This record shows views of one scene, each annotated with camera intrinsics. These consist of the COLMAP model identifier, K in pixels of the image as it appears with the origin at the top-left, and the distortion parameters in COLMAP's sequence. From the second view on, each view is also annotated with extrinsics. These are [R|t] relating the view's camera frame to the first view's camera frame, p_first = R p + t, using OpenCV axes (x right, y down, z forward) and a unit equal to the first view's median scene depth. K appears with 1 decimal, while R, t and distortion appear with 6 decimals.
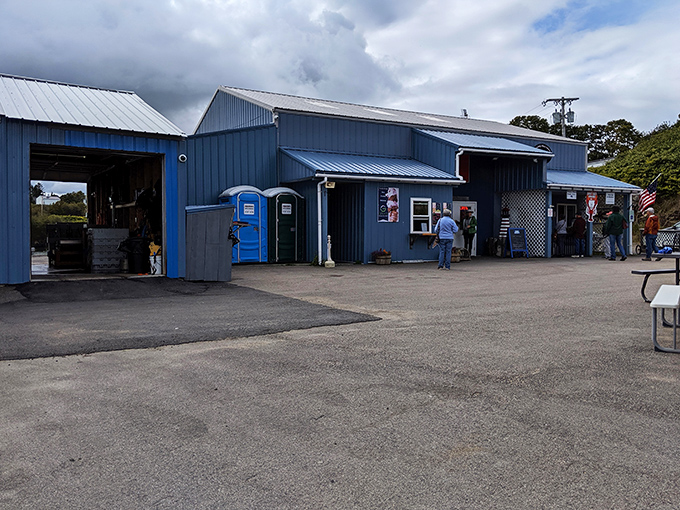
lens RADIAL K [[586.7, 0, 340.0], [0, 586.7, 255.0], [0, 0, 1]] dist [-0.002180, -0.000759]
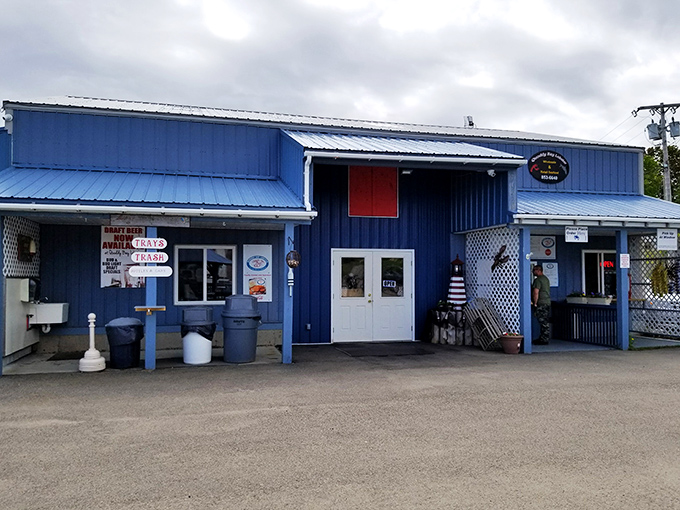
lens RADIAL K [[556.4, 0, 340.0], [0, 556.4, 255.0], [0, 0, 1]] dist [-0.005768, -0.007225]
pose [[0.966396, -0.008861, -0.256905, 0.318748], [-0.010602, 0.997182, -0.074274, -0.043779], [0.256839, 0.074502, 0.963578, 0.458106]]
